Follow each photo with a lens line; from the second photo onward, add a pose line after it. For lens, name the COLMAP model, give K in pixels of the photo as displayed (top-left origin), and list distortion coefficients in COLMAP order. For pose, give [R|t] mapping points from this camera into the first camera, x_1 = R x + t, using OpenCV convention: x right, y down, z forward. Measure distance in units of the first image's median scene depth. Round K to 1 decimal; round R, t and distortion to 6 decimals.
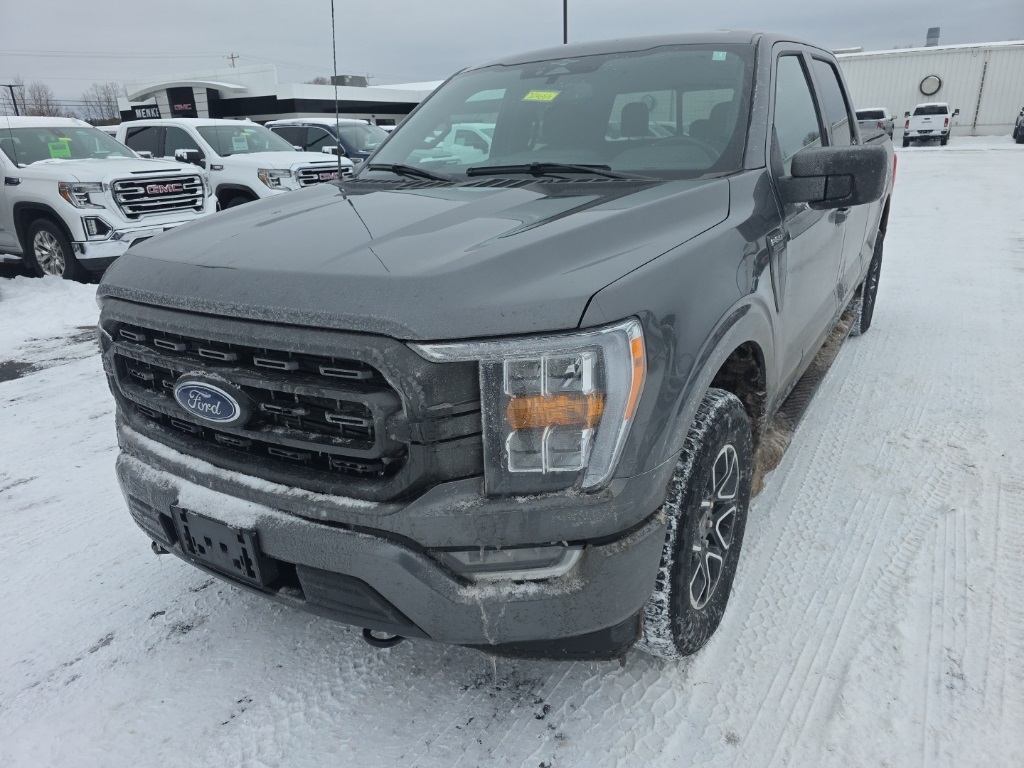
lens RADIAL K [[688.0, 0, 512.0], [0, 688.0, 384.0], [0, 0, 1]] dist [0.004463, -0.001453]
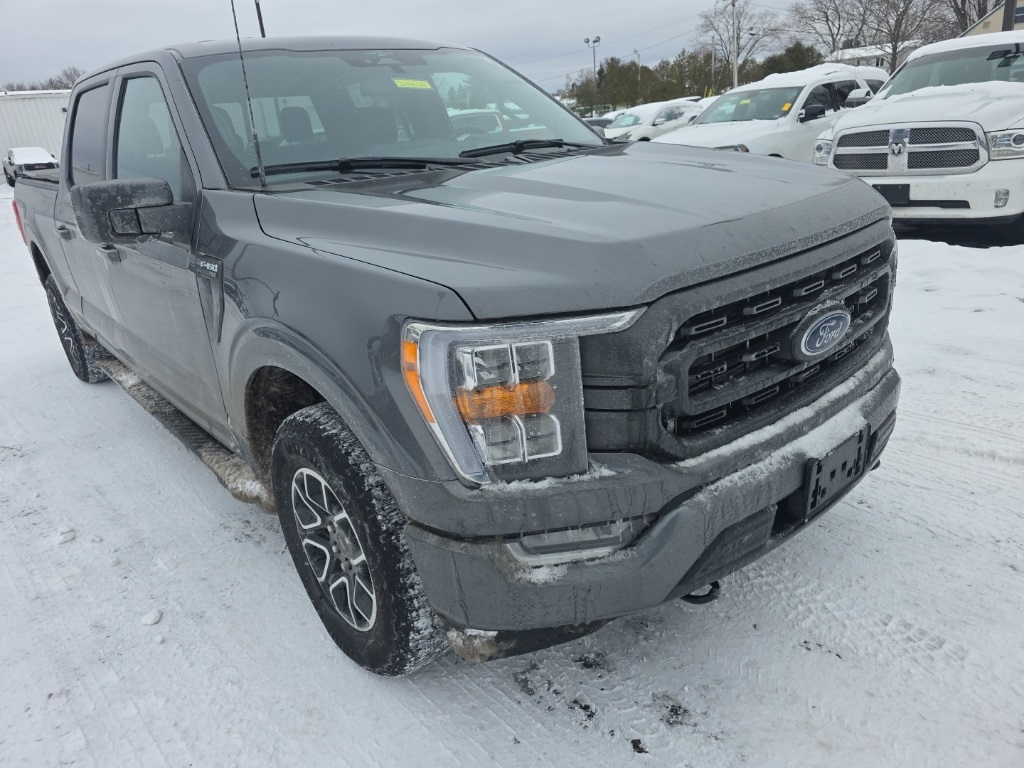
lens RADIAL K [[688.0, 0, 512.0], [0, 688.0, 384.0], [0, 0, 1]] dist [0.004463, -0.001453]
pose [[0.312291, -0.315080, 0.896214, -1.449128], [0.384026, 0.904749, 0.184265, -0.258908], [-0.868906, 0.286625, 0.403544, 0.956186]]
